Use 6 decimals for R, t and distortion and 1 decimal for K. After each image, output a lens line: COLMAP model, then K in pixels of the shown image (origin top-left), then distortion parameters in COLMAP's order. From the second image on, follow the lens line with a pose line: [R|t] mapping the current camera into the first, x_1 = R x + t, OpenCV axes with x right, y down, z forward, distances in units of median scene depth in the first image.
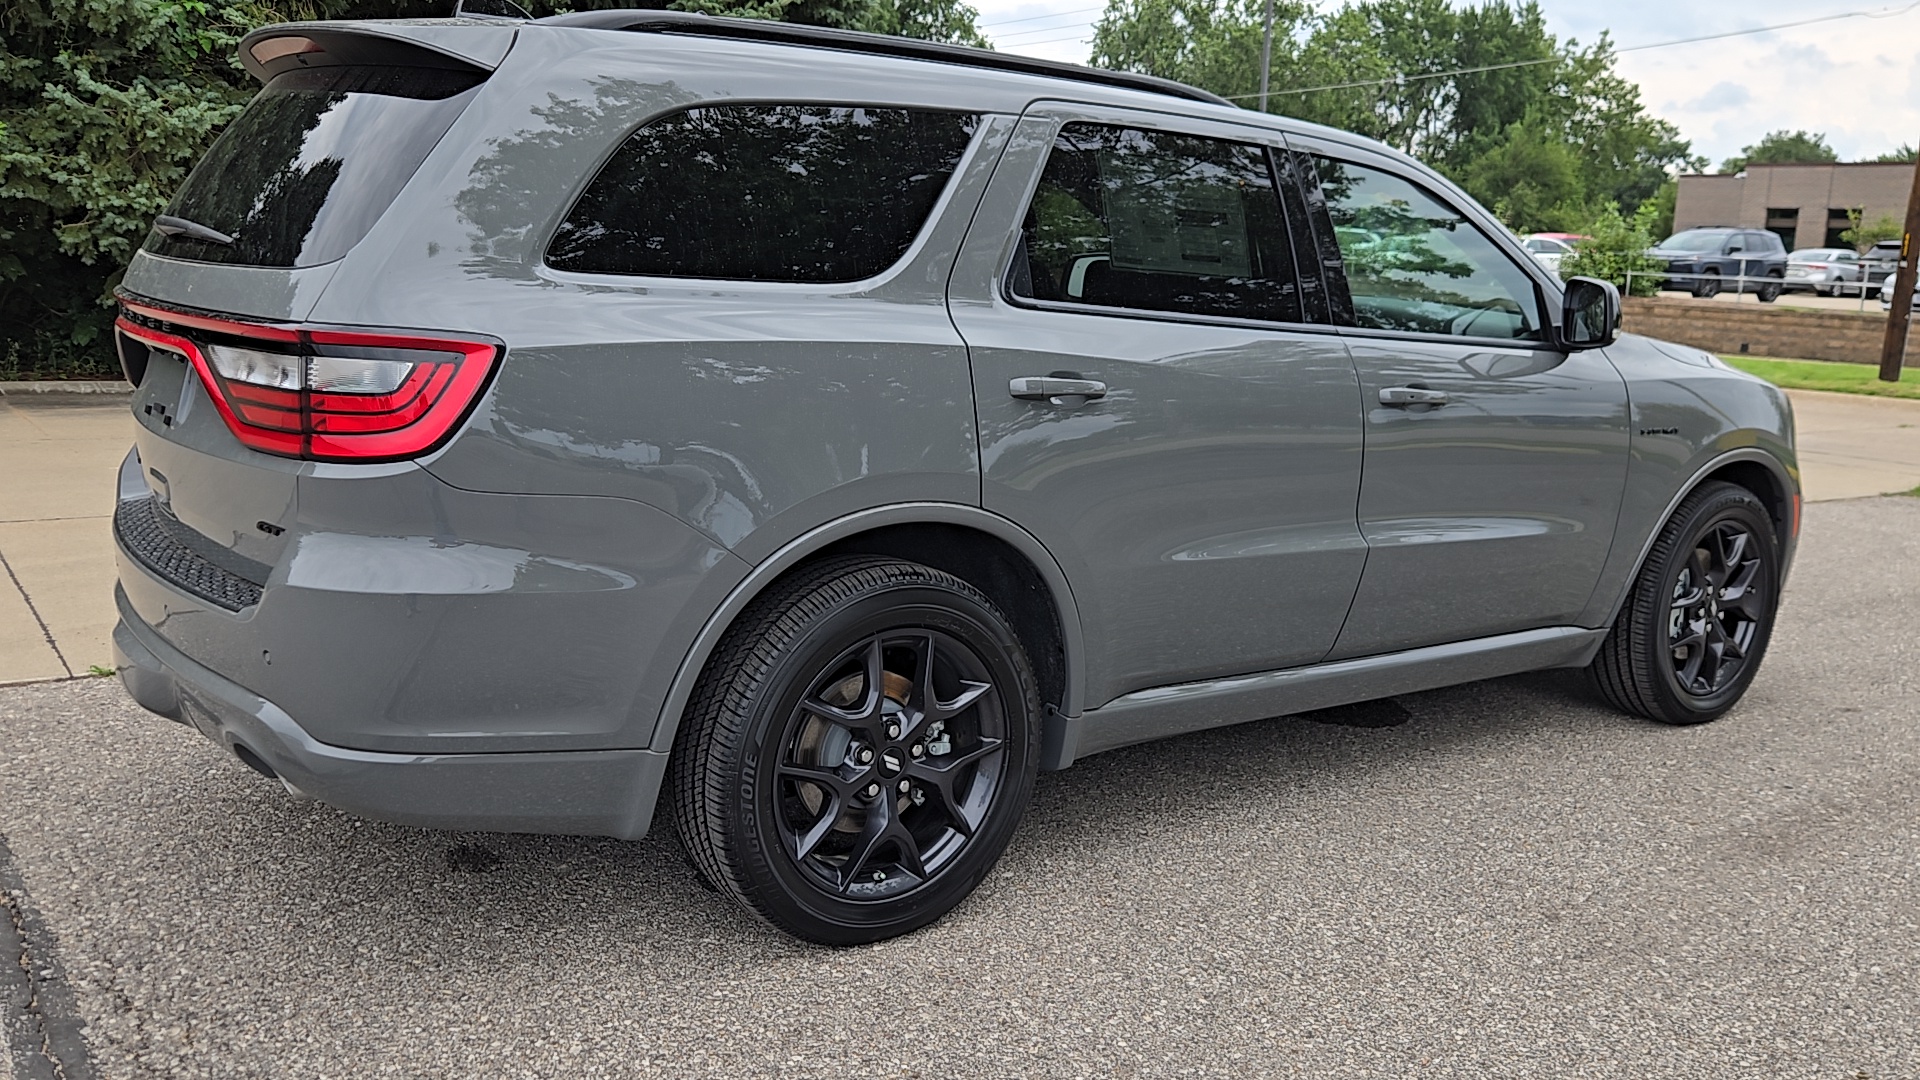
lens RADIAL K [[1595.8, 0, 958.1], [0, 1595.8, 540.7], [0, 0, 1]] dist [0.009088, -0.019355]
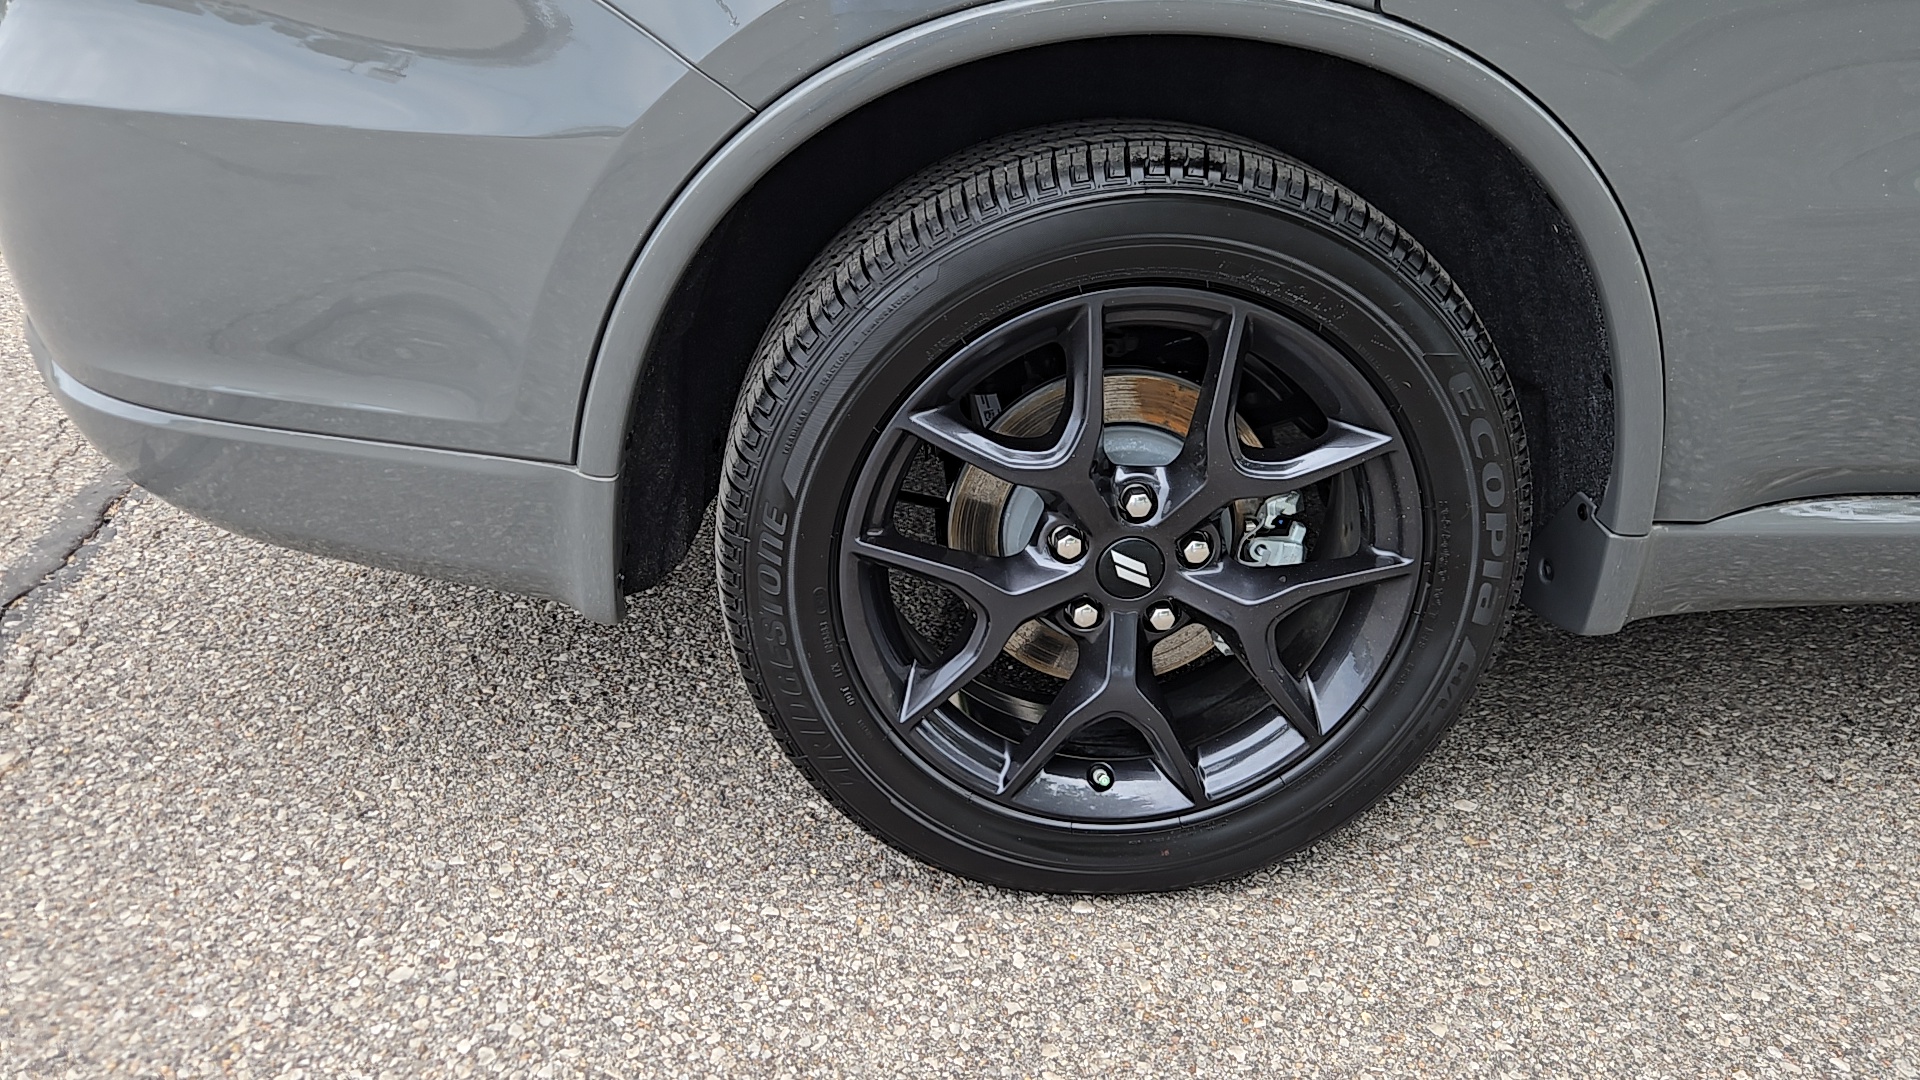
lens RADIAL K [[1595.8, 0, 957.5], [0, 1595.8, 540.9], [0, 0, 1]] dist [0.009088, -0.019355]
pose [[0.840398, 0.190071, -0.507547, 0.154568], [-0.072646, 0.967541, 0.242046, 0.019282], [0.537079, -0.166544, 0.826928, 0.575561]]
